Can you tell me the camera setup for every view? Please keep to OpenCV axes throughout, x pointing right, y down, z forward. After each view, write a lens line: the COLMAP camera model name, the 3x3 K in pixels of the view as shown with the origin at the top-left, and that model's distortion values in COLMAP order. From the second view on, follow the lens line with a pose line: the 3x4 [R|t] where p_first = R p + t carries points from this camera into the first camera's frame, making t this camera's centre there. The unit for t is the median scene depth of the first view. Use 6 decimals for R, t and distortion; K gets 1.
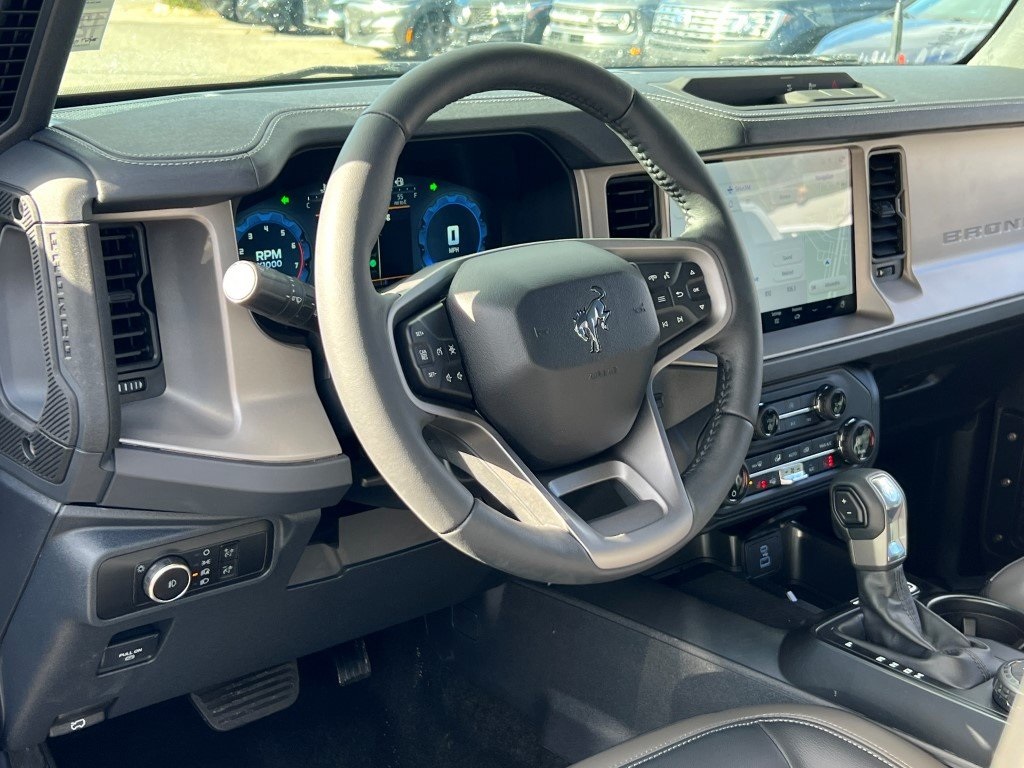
lens RADIAL K [[1312.1, 0, 512.6], [0, 1312.1, 407.7], [0, 0, 1]] dist [0.205680, -0.805037]
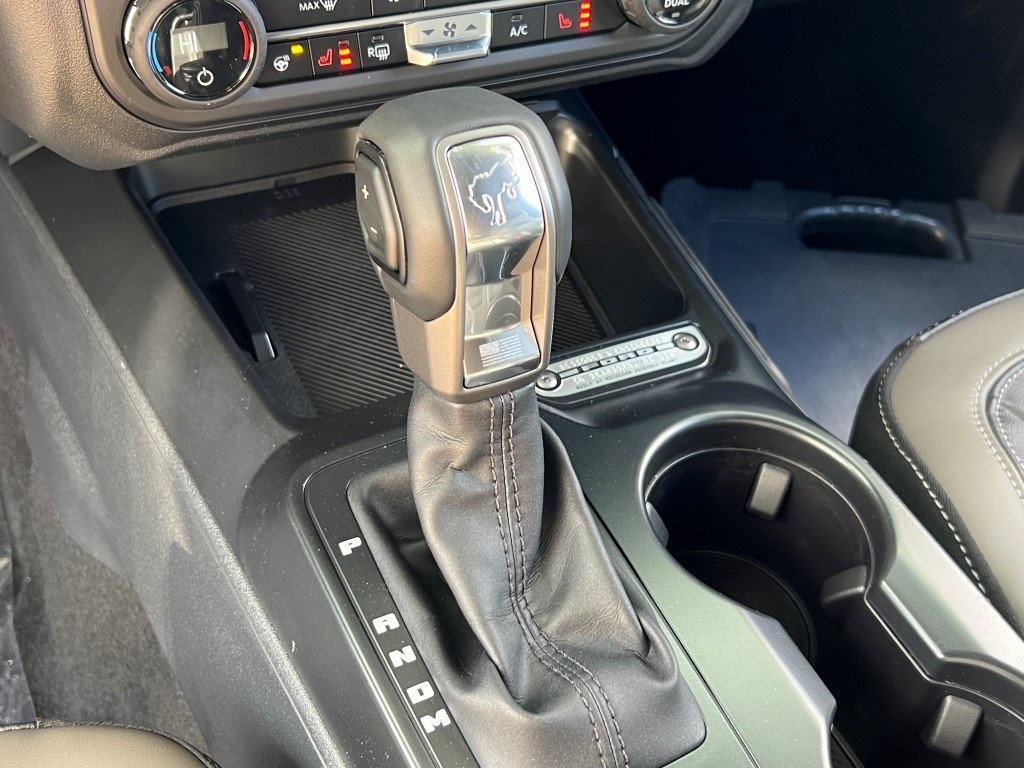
lens RADIAL K [[1152.3, 0, 512.0], [0, 1152.3, 384.0], [0, 0, 1]] dist [0.114582, -0.318258]
pose [[0.966944, 0.225618, -0.118812, 0.337045], [-0.146427, 0.872767, 0.465657, -0.027483], [0.208756, -0.432867, 0.876953, 0.751687]]
